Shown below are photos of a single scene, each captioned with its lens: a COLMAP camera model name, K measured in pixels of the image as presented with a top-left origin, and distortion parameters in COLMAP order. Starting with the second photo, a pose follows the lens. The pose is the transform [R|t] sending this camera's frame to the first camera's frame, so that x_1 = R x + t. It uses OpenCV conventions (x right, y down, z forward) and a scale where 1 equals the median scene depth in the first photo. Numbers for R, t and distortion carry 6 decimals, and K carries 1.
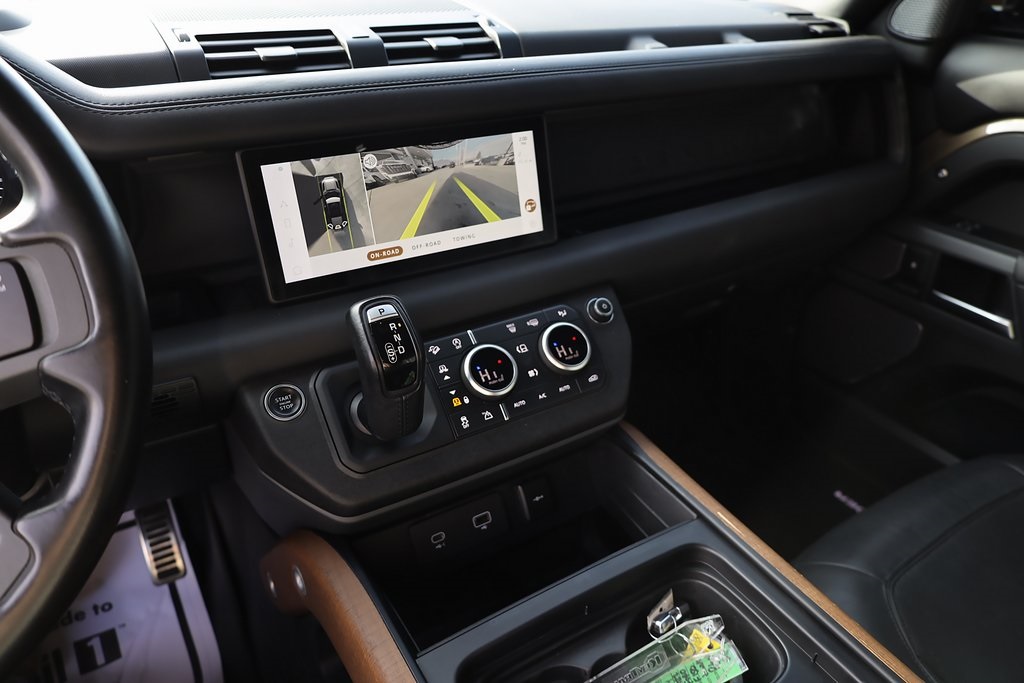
lens RADIAL K [[692.1, 0, 515.0], [0, 692.1, 345.5], [0, 0, 1]] dist [-0.016883, 0.001045]
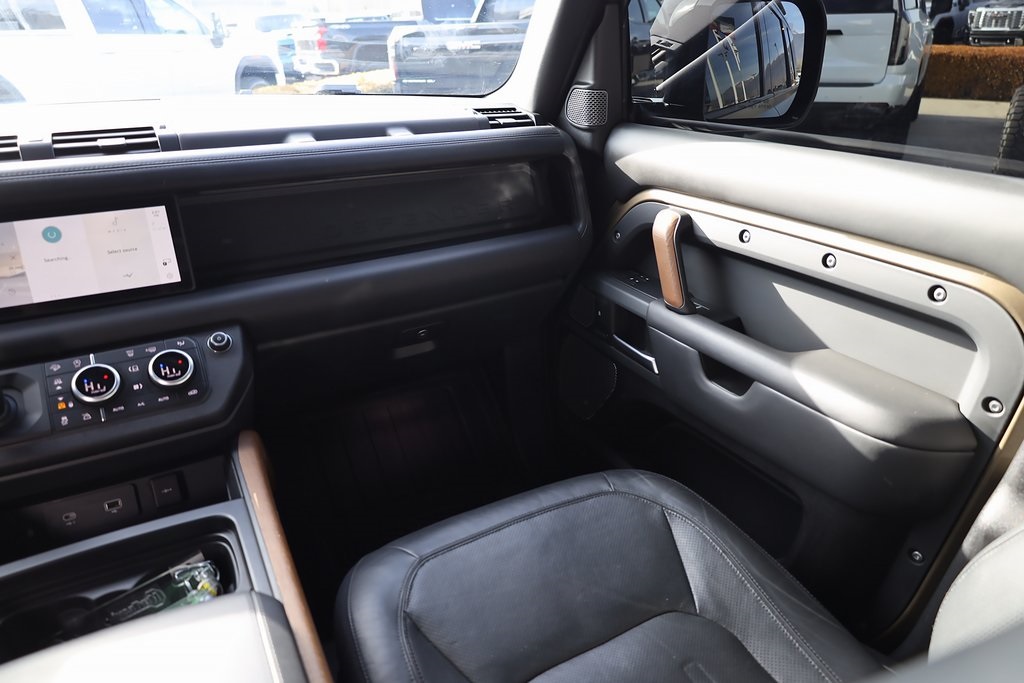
lens RADIAL K [[692.1, 0, 516.8], [0, 692.1, 341.4], [0, 0, 1]] dist [-0.016883, 0.001045]
pose [[0.999313, -0.001506, -0.037039, 0.777713], [-0.002367, 0.994545, -0.104283, 0.087210], [0.036994, 0.104299, 0.993858, -0.272037]]
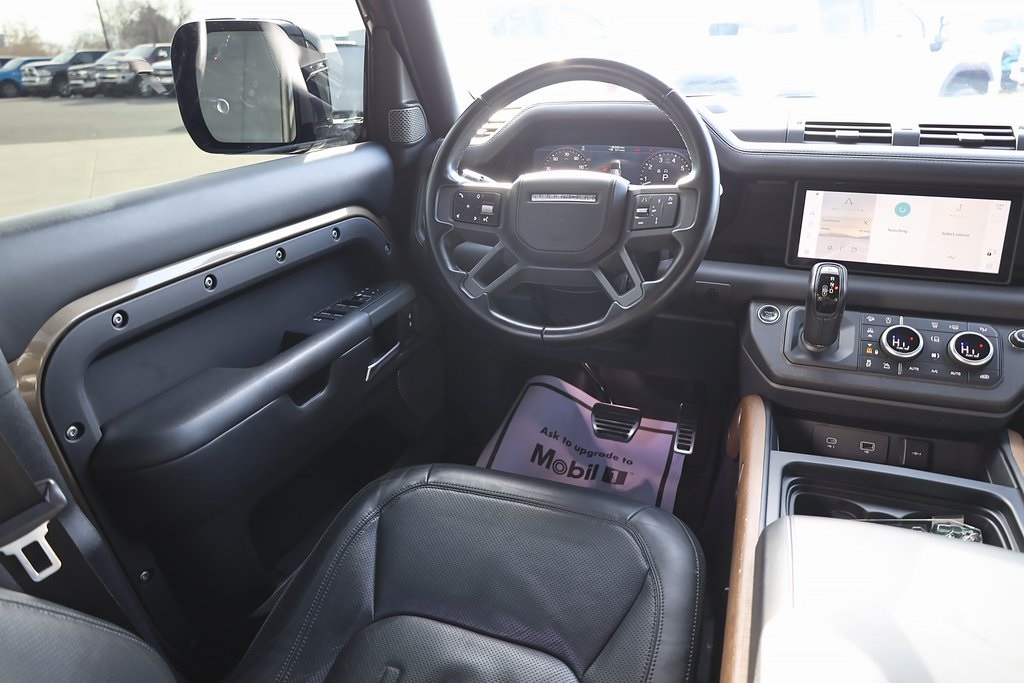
lens RADIAL K [[692.1, 0, 515.4], [0, 692.1, 340.9], [0, 0, 1]] dist [-0.016883, 0.001045]
pose [[0.616511, 0.285795, -0.733645, 0.523413], [-0.370599, 0.927453, 0.049865, 0.261260], [0.694673, 0.241146, 0.677701, -0.585176]]
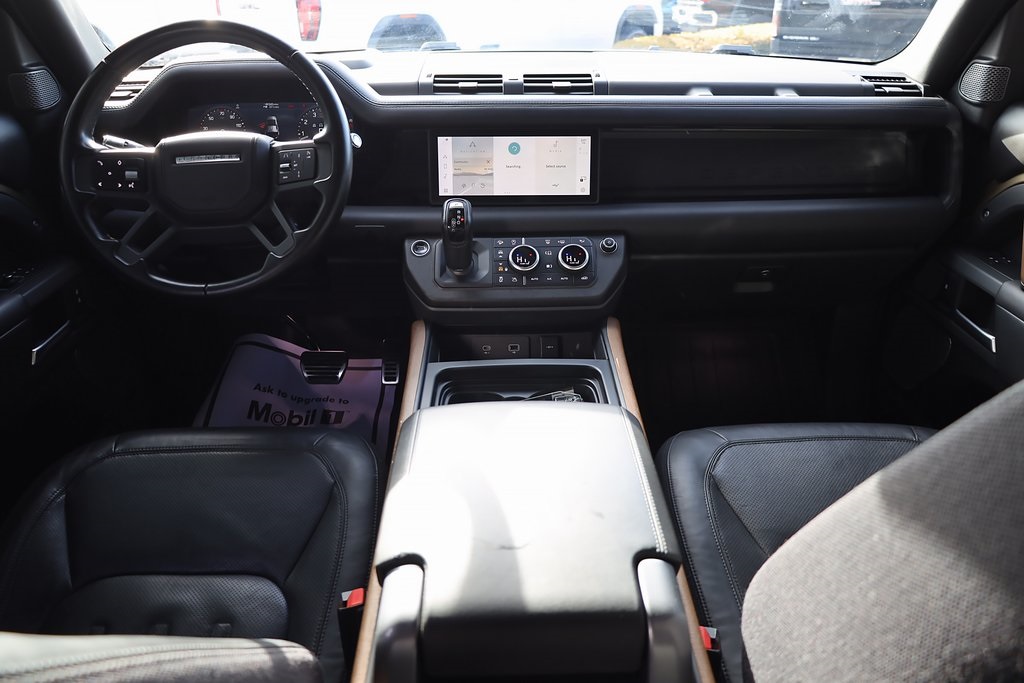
lens RADIAL K [[692.1, 0, 516.2], [0, 692.1, 341.3], [0, 0, 1]] dist [-0.016883, 0.001045]
pose [[0.865323, 0.219328, -0.450678, 0.791875], [-0.240719, 0.970542, 0.010133, 0.227645], [0.439624, 0.099719, 0.892629, -0.613056]]
